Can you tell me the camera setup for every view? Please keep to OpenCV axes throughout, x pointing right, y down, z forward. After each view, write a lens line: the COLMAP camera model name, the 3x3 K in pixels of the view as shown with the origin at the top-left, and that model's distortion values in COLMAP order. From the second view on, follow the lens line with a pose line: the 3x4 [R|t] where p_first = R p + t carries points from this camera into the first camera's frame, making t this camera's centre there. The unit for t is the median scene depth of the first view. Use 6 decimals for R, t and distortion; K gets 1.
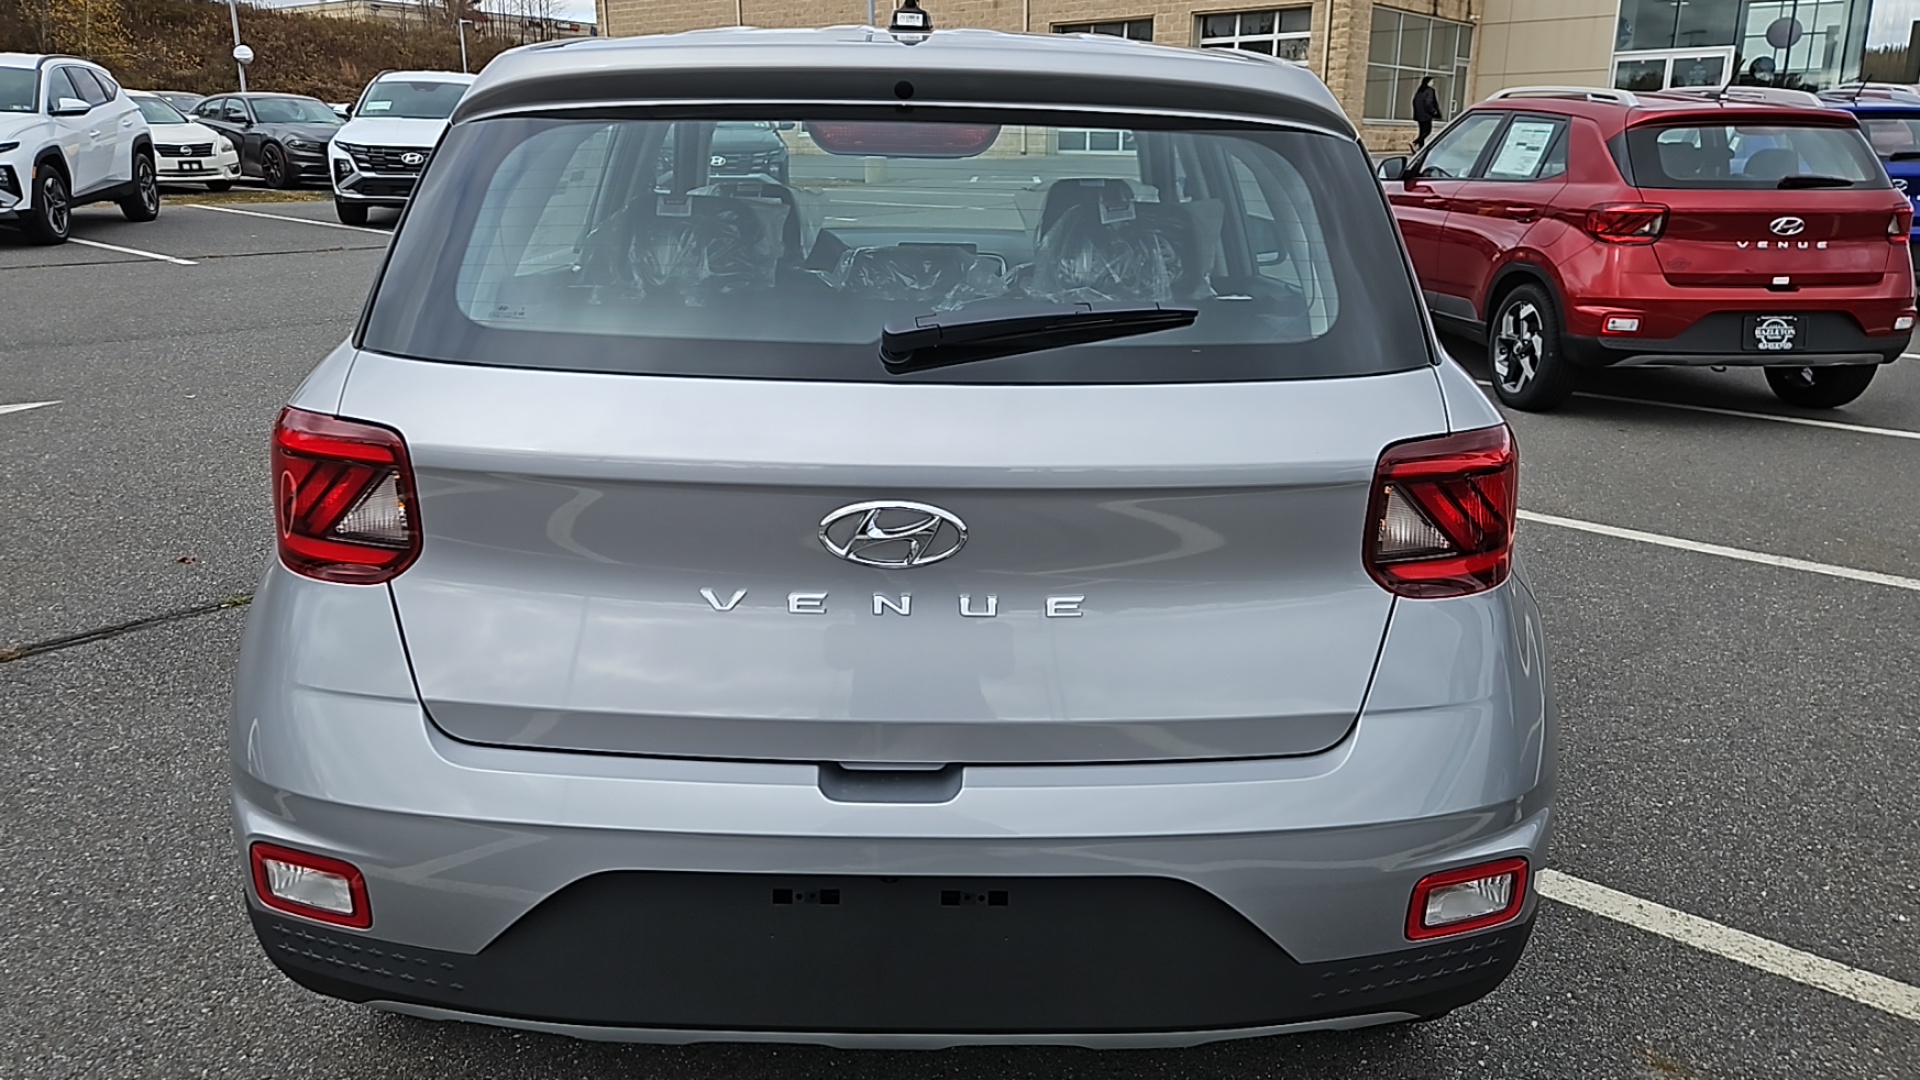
lens RADIAL K [[1399.0, 0, 943.0], [0, 1399.0, 576.3], [0, 0, 1]] dist [0.088169, -0.067902]
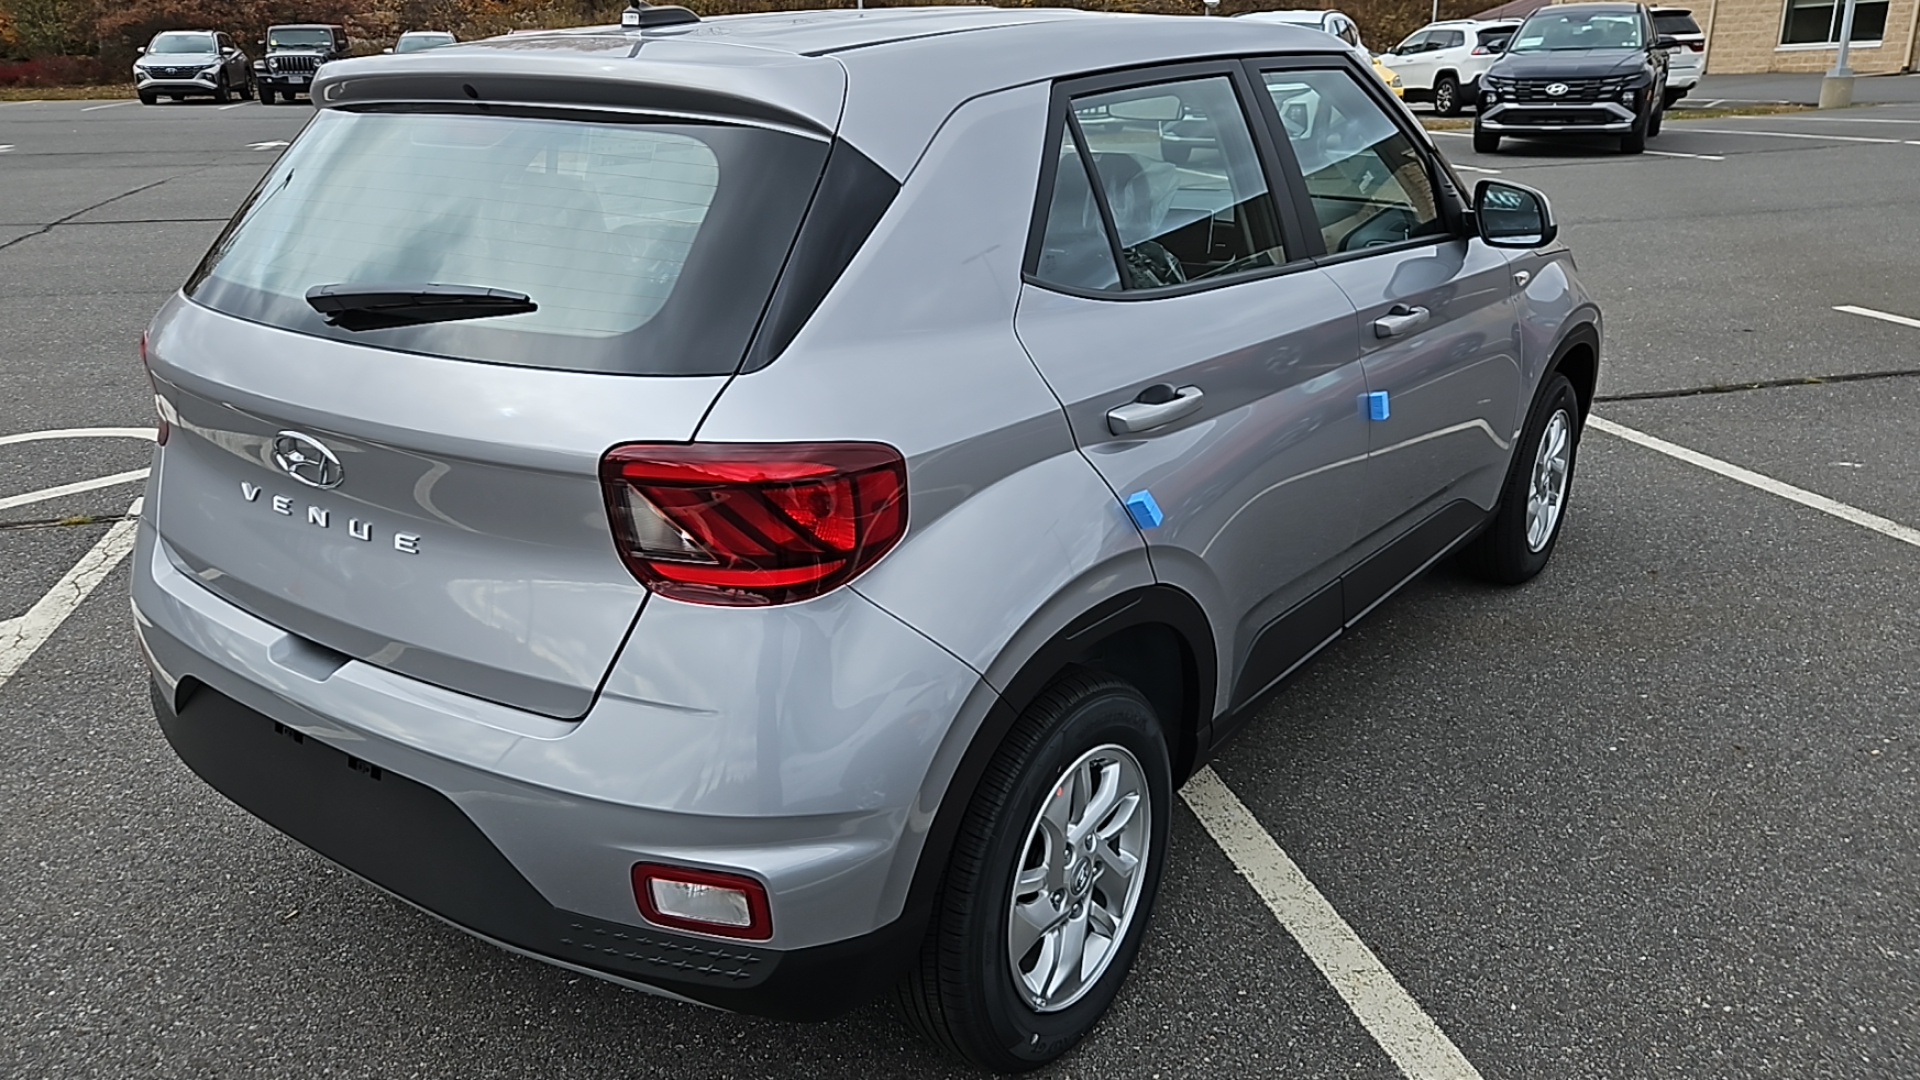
lens RADIAL K [[1399.0, 0, 943.0], [0, 1399.0, 576.3], [0, 0, 1]] dist [0.088169, -0.067902]
pose [[0.795786, 0.183749, -0.577027, 1.085332], [-0.157269, 0.982869, 0.096095, -0.129266], [0.584800, 0.014277, 0.811052, 0.292878]]
